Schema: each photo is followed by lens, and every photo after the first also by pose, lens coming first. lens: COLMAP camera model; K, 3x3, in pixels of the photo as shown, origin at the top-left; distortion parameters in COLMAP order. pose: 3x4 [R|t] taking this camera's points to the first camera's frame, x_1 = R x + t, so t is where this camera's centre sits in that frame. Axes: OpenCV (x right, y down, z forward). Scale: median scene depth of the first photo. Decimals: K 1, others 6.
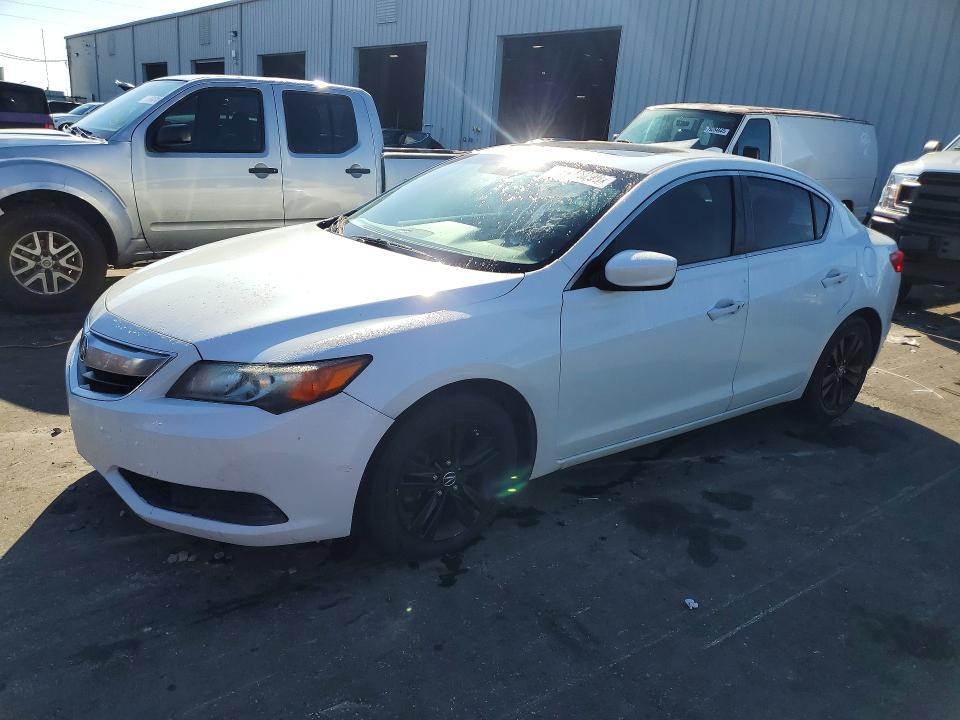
lens RADIAL K [[764.0, 0, 480.0], [0, 764.0, 360.0], [0, 0, 1]] dist [0.006751, 0.005143]
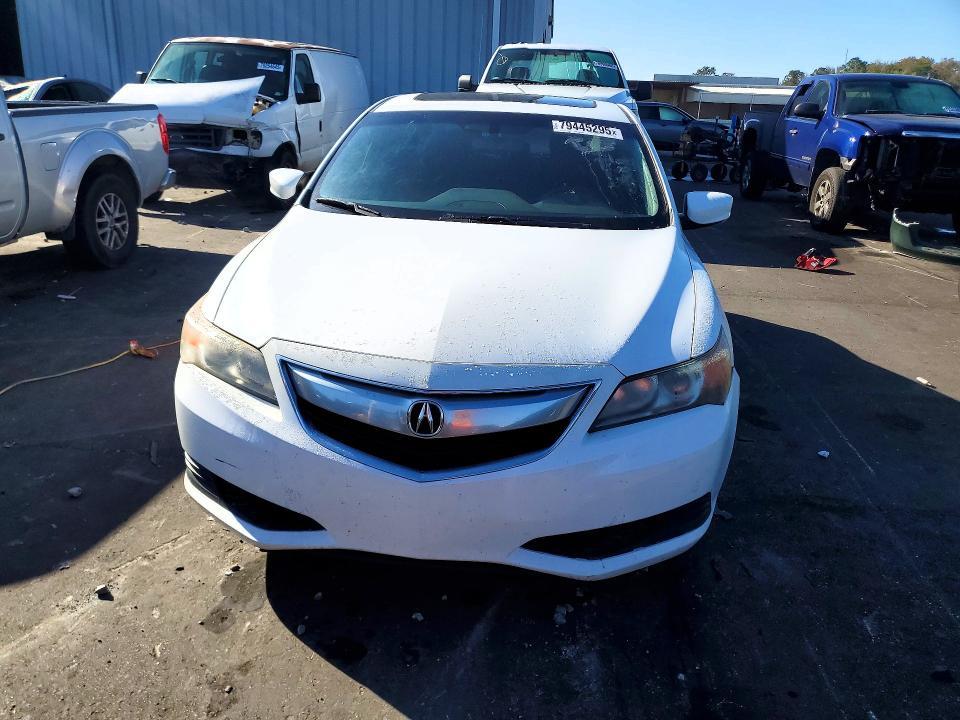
lens RADIAL K [[764.0, 0, 480.0], [0, 764.0, 360.0], [0, 0, 1]] dist [0.006751, 0.005143]
pose [[0.702150, -0.266231, 0.660384, -0.708544], [0.208944, 0.963676, 0.166343, -0.133054], [-0.680682, 0.021185, 0.732272, 0.323308]]
